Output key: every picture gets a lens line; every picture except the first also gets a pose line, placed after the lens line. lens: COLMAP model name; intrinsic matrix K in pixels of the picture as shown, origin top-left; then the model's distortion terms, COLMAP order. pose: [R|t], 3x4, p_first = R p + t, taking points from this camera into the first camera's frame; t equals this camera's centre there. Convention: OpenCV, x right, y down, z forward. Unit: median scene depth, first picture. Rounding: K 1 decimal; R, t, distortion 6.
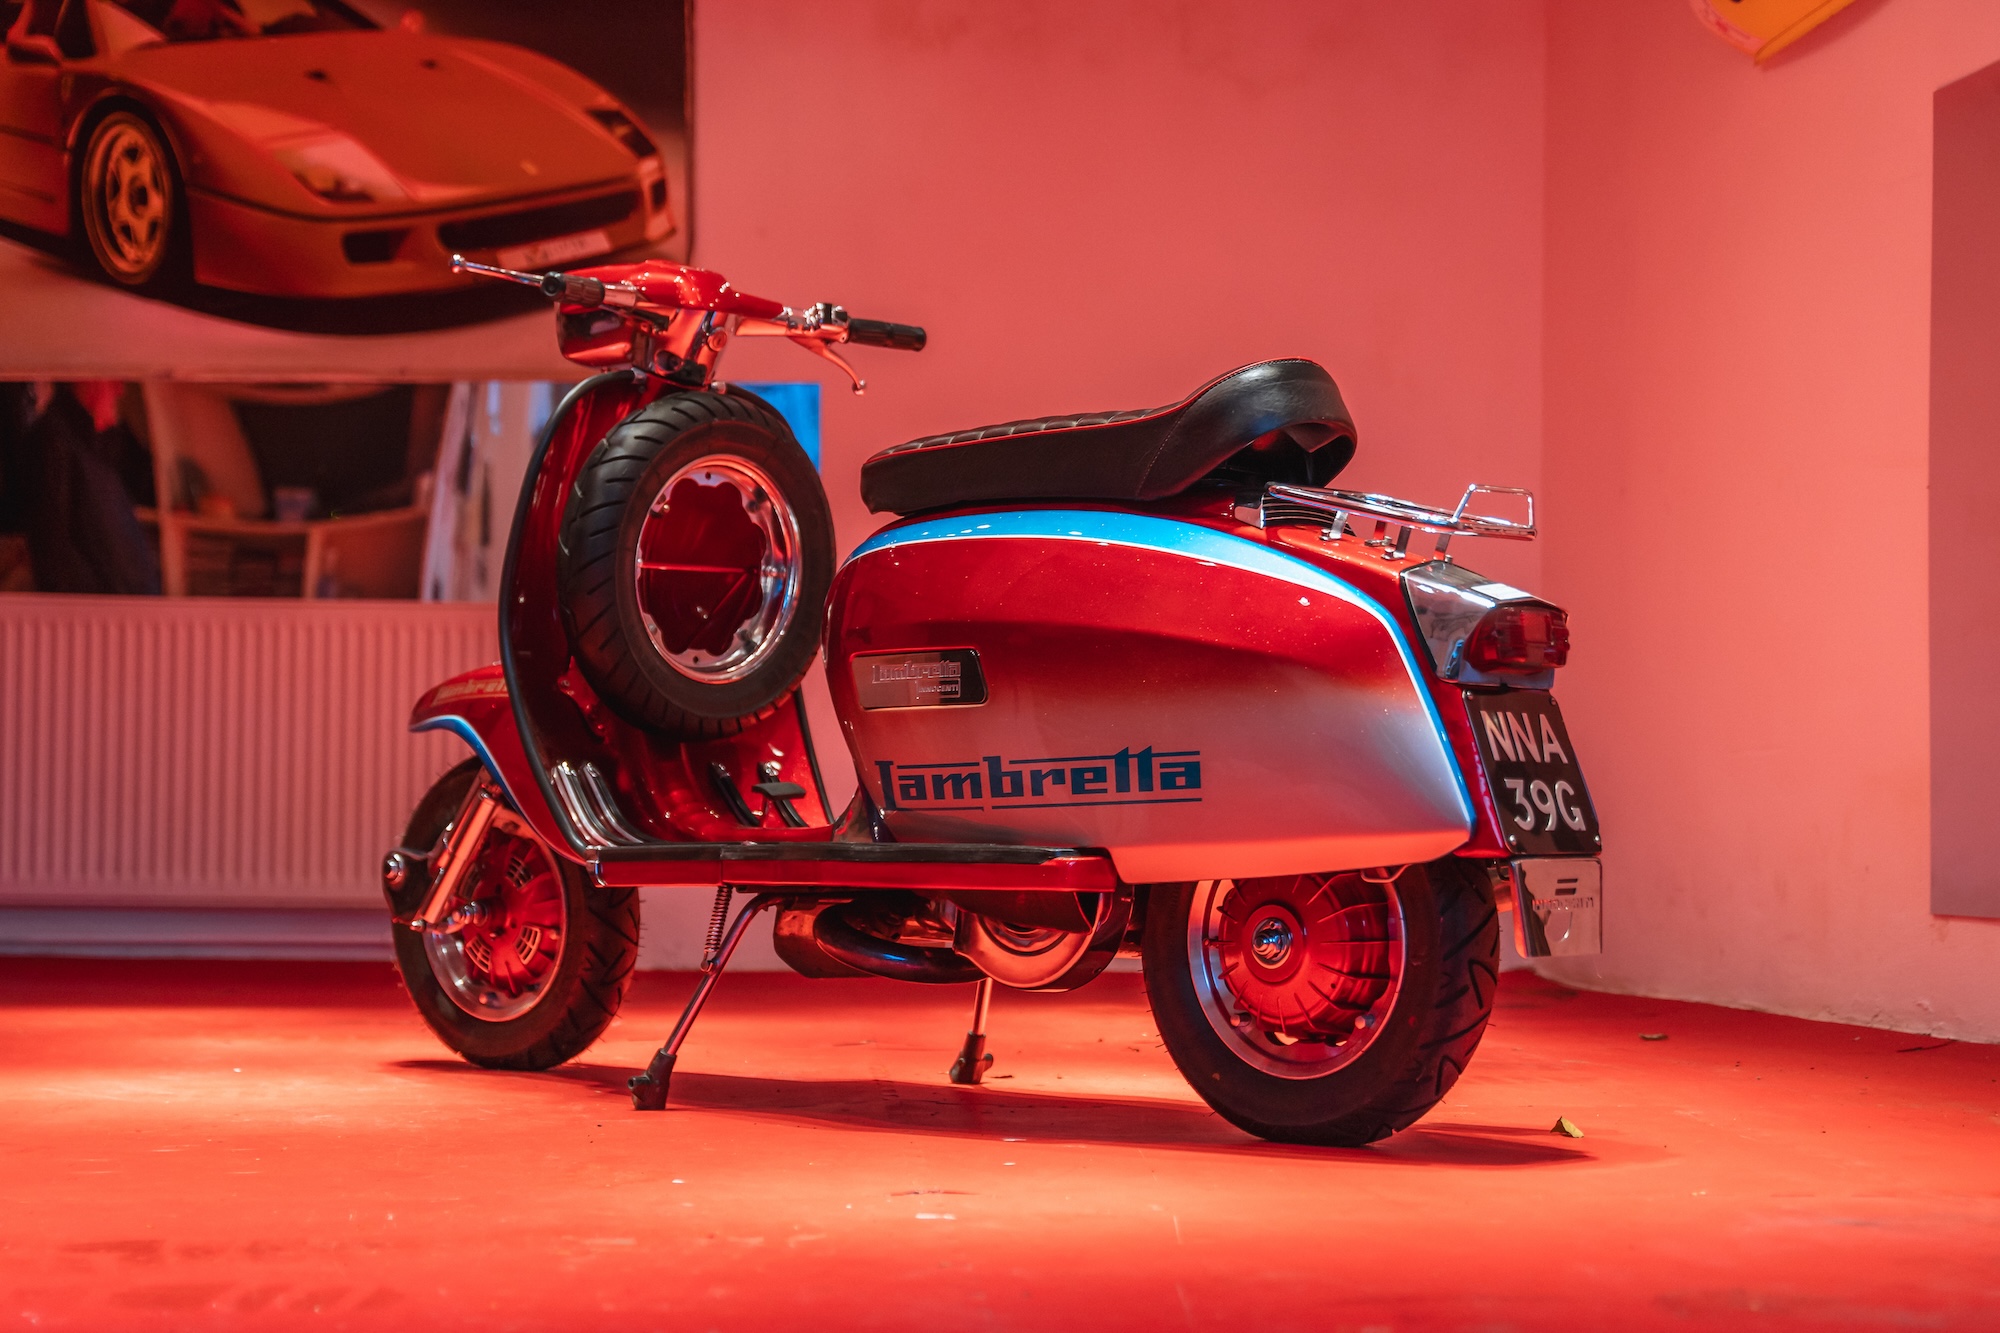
lens RADIAL K [[3140.3, 0, 1000.0], [0, 3140.3, 666.5], [0, 0, 1]] dist [0.023863, -0.080450]
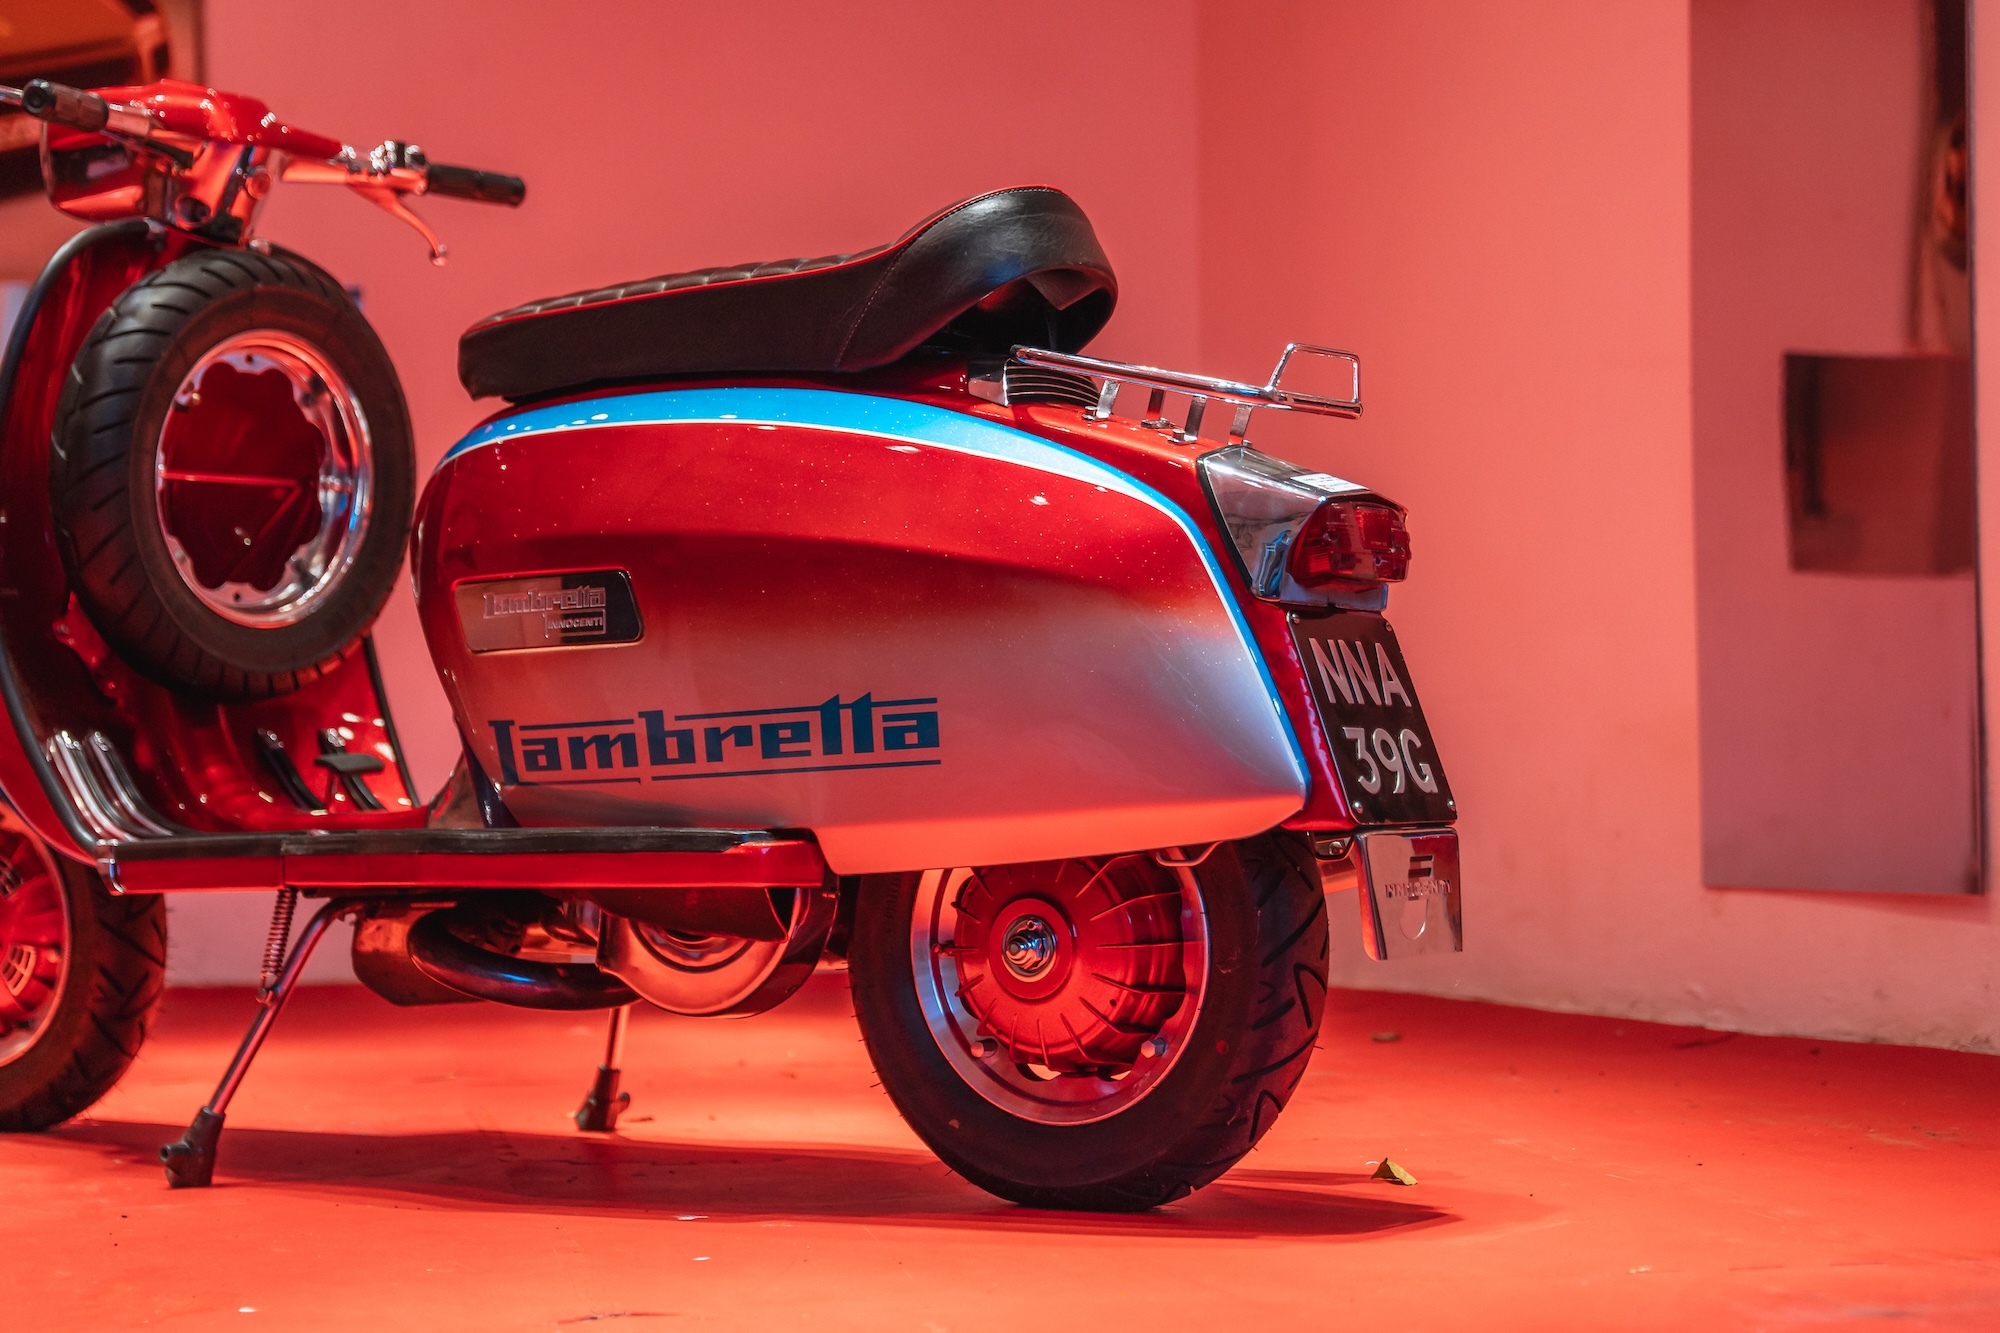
lens RADIAL K [[3263.4, 0, 1009.1], [0, 3263.4, 688.0], [0, 0, 1]] dist [0.004822, 0.054971]
pose [[0.988882, -0.014672, 0.147979, -0.032205], [0.012386, 0.999790, 0.016353, 0.010886], [-0.148188, -0.014338, 0.988855, 0.201793]]
